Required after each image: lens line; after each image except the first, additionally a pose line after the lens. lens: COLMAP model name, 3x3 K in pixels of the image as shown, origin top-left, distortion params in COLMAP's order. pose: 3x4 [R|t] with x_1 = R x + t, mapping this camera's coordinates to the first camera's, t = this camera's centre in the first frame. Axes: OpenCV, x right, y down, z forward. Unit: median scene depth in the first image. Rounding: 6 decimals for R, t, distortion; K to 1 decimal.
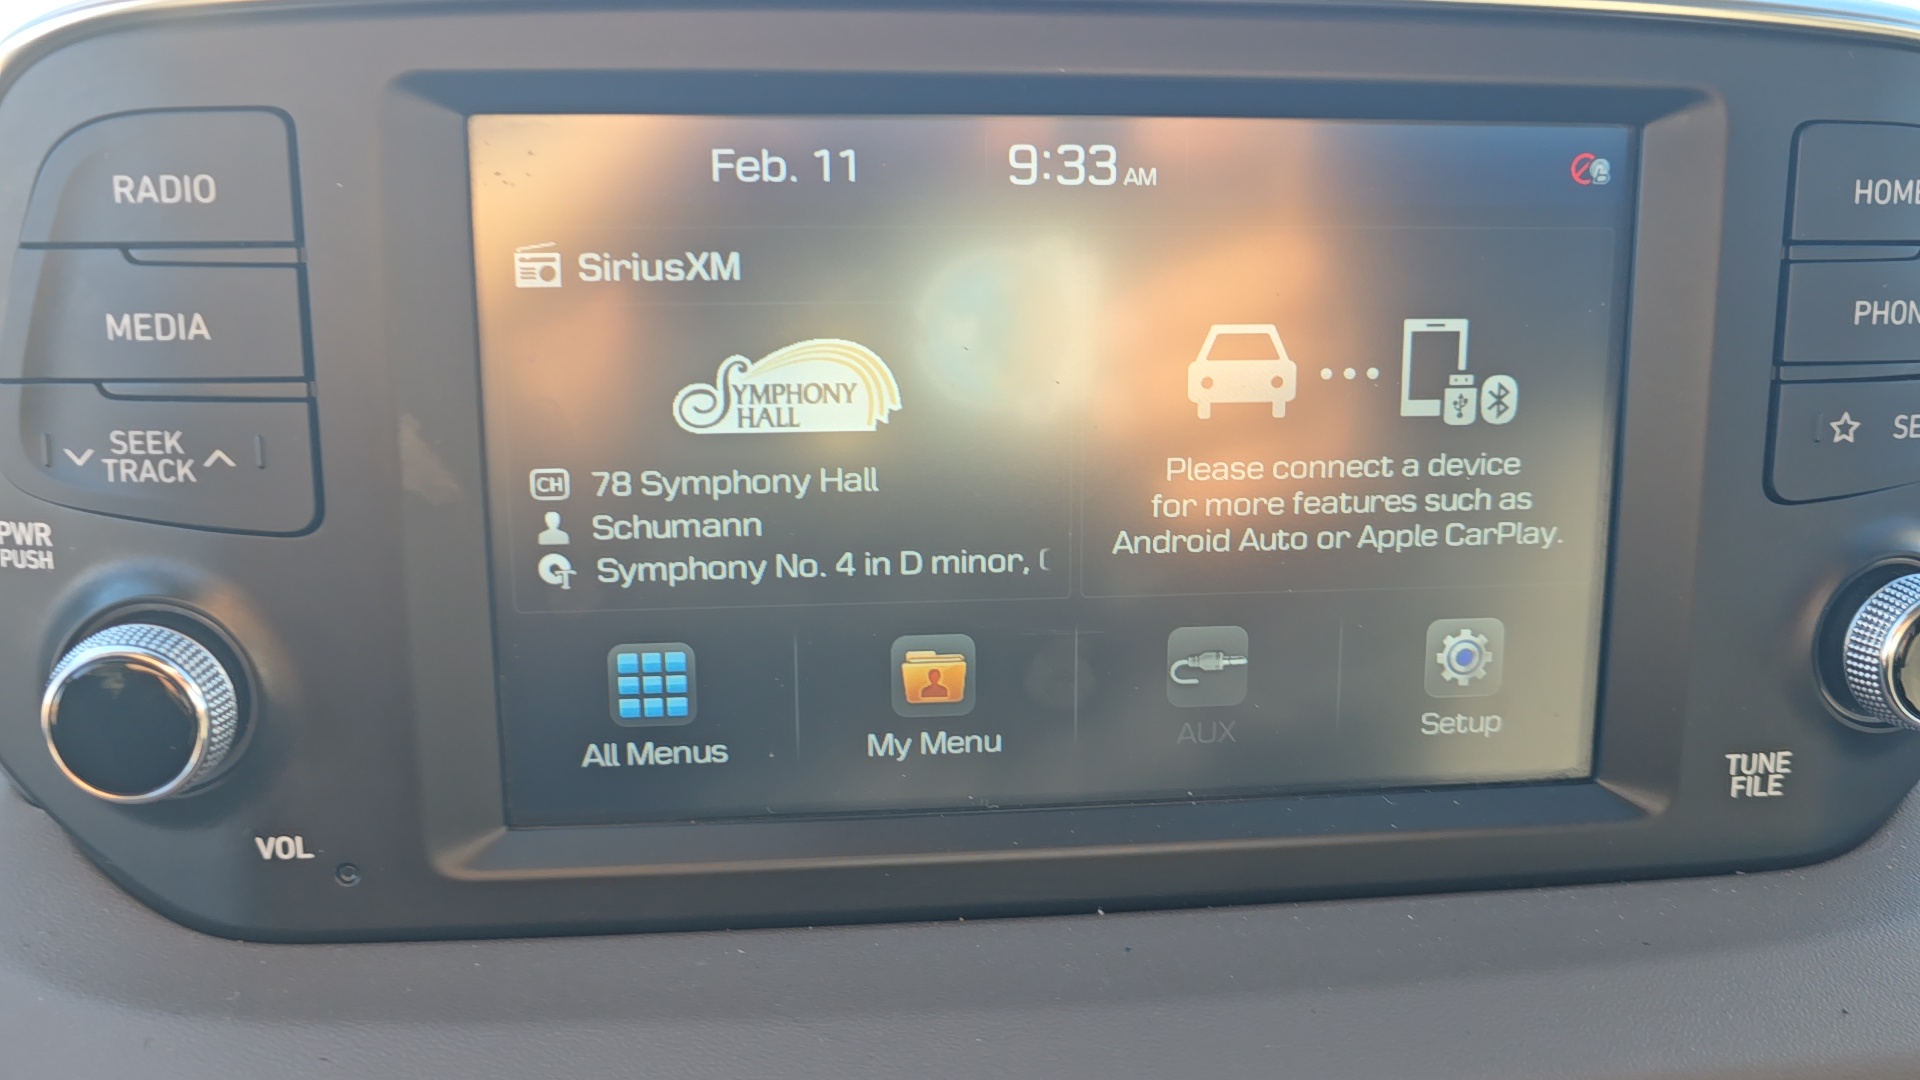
lens RADIAL K [[1670.1, 0, 1087.8], [0, 1670.1, 537.4], [0, 0, 1]] dist [-0.042713, 0.004088]
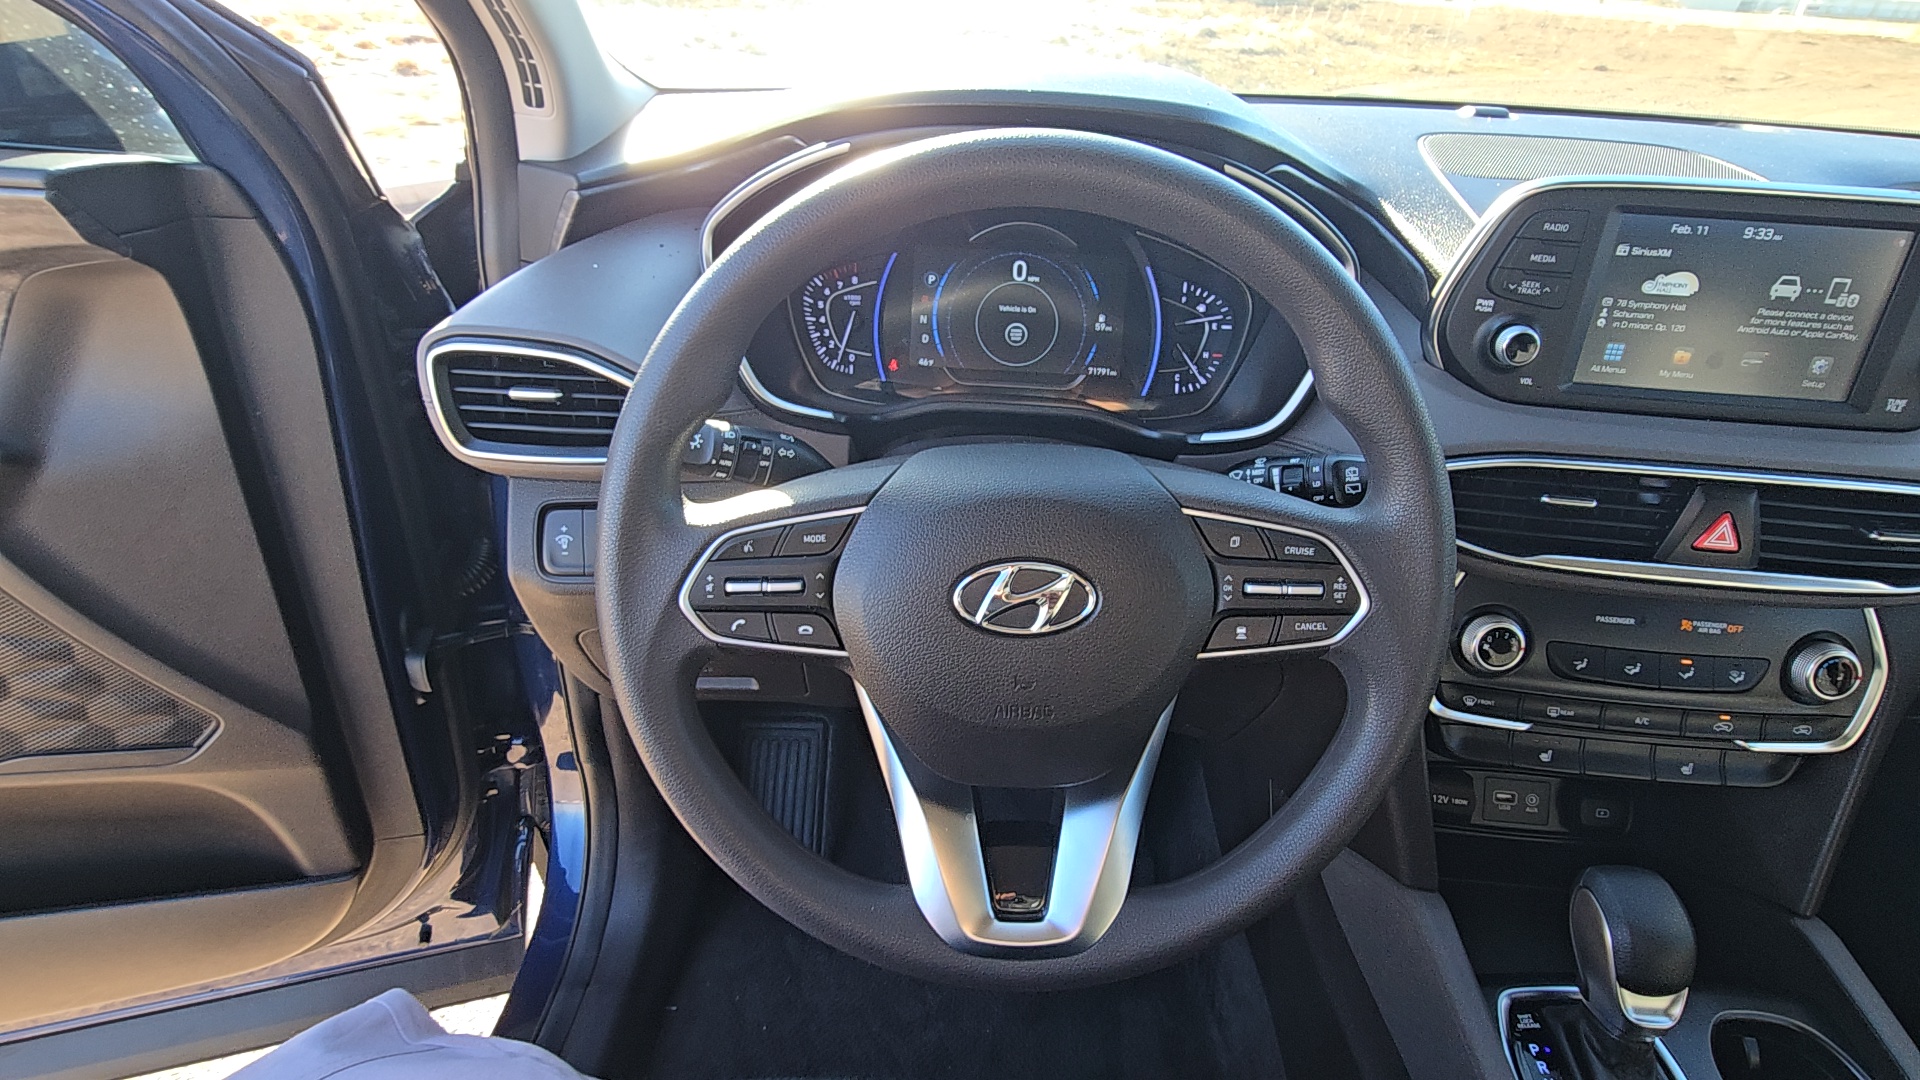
lens RADIAL K [[984.7, 0, 974.6], [0, 984.7, 539.5], [0, 0, 1]] dist [0.002415, -0.000282]
pose [[0.978448, 0.127055, -0.162779, -1.397223], [-0.094307, 0.976235, 0.195121, 0.218797], [0.183702, -0.175564, 0.967177, -1.825722]]
